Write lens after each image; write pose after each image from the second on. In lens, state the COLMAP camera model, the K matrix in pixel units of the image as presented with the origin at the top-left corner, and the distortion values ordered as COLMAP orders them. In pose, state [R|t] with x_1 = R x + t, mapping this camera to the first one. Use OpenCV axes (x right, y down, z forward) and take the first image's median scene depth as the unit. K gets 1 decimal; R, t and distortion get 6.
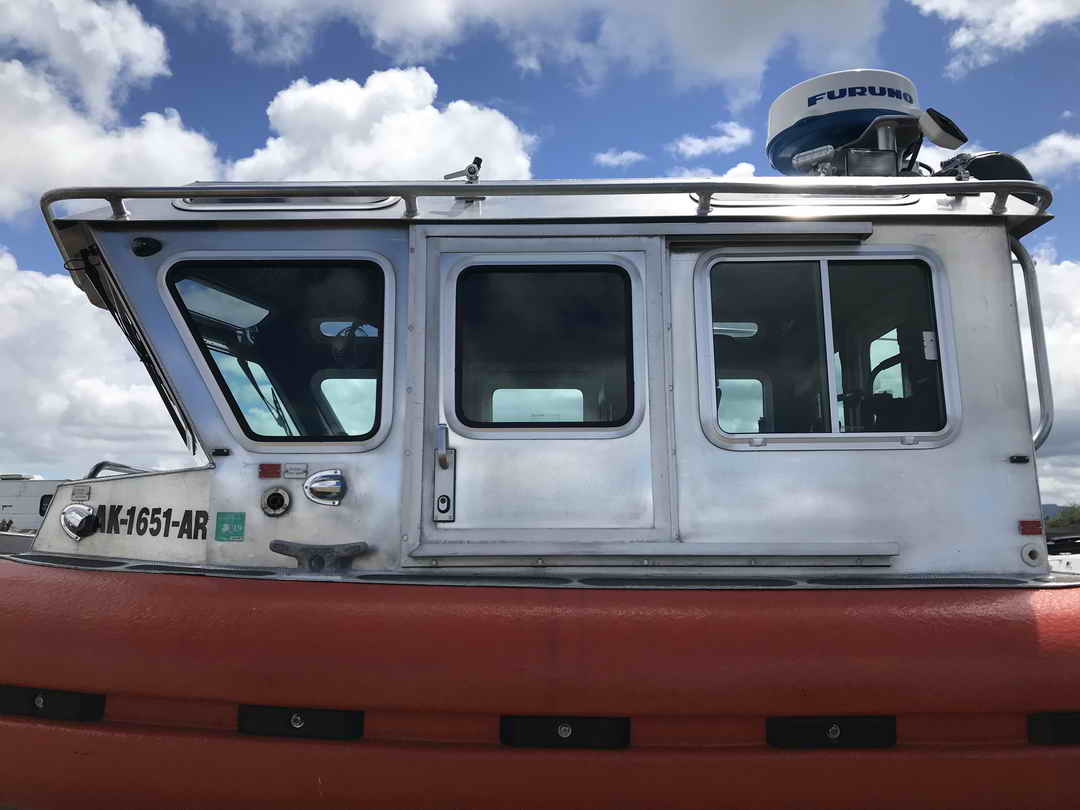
lens RADIAL K [[885.3, 0, 543.3], [0, 885.3, 414.8], [0, 0, 1]] dist [0.008346, -0.007109]
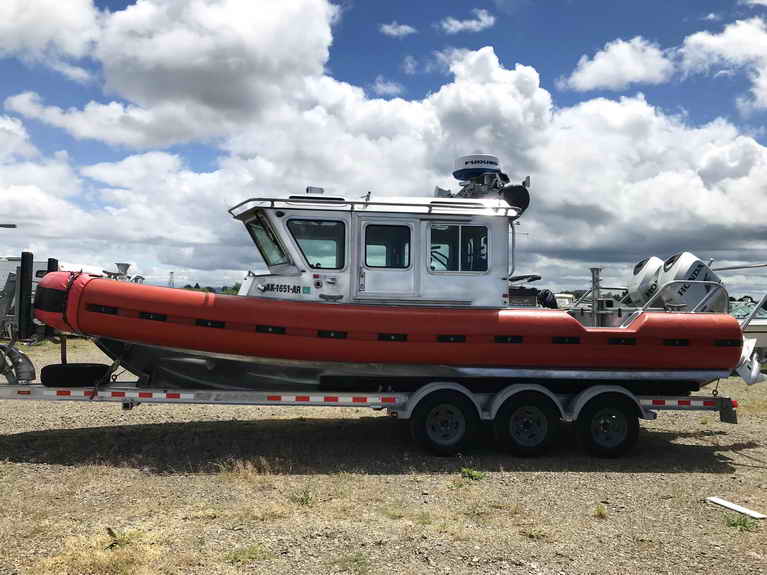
lens RADIAL K [[628.7, 0, 384.1], [0, 628.7, 285.7], [0, 0, 1]] dist [0.008346, -0.007109]
pose [[0.996836, 0.026432, 0.074962, -0.213979], [-0.034841, 0.992964, 0.113179, -0.215807], [-0.071443, -0.115432, 0.990743, -1.737197]]
